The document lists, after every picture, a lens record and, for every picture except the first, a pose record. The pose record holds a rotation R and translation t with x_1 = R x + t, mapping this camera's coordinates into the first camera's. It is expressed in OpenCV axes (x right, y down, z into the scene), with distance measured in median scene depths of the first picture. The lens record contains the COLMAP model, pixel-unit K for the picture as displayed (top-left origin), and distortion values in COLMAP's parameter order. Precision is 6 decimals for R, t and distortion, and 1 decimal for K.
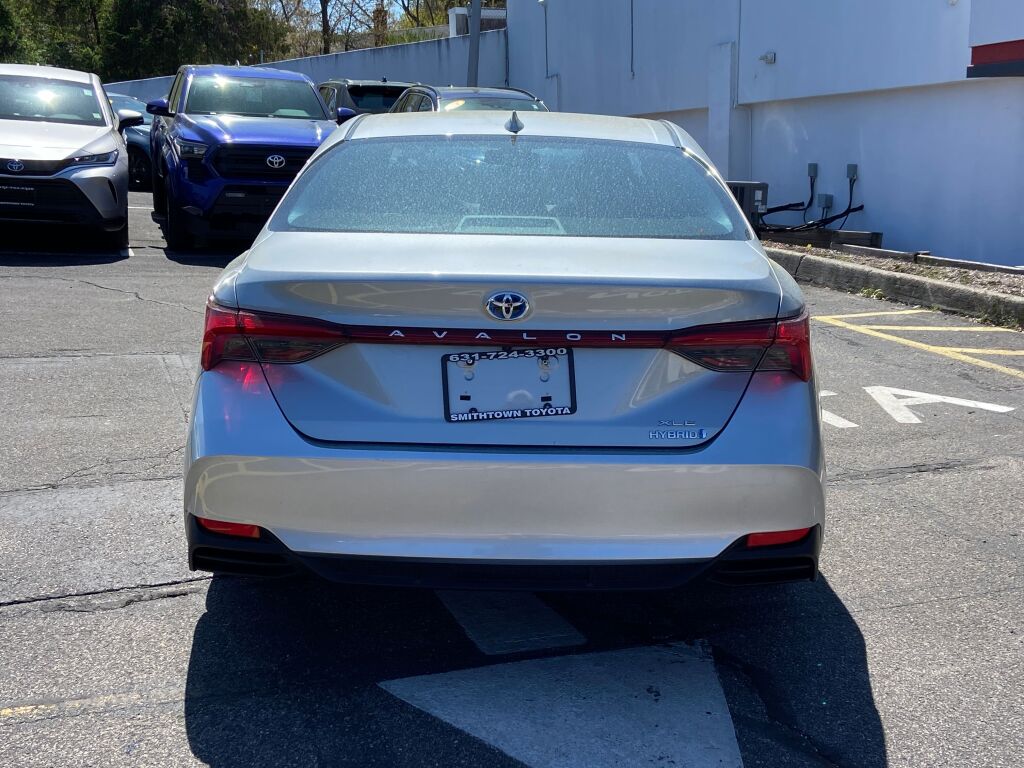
lens RADIAL K [[1236.2, 0, 529.8], [0, 1236.2, 384.9], [0, 0, 1]] dist [0.091452, -0.033085]
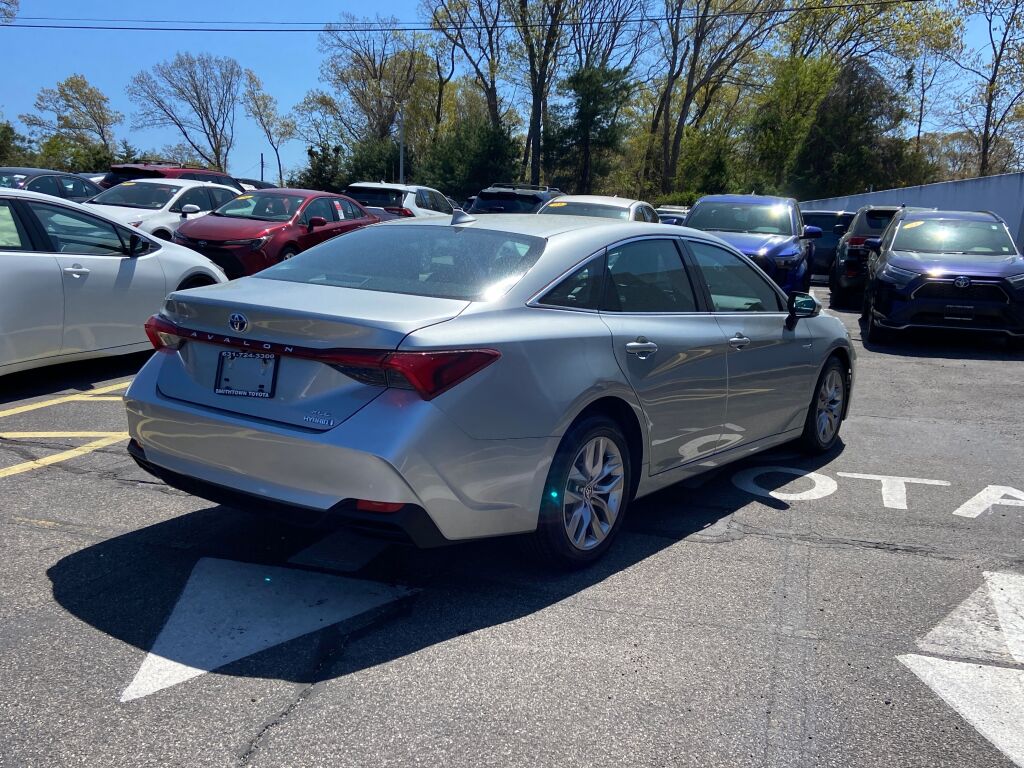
lens RADIAL K [[993.7, 0, 536.5], [0, 993.7, 383.1], [0, 0, 1]] dist [0.145836, -0.276946]
pose [[0.813848, 0.109086, -0.570746, 0.993710], [-0.149398, 0.988483, -0.024103, -0.013330], [0.561544, 0.104885, 0.820773, 0.171940]]
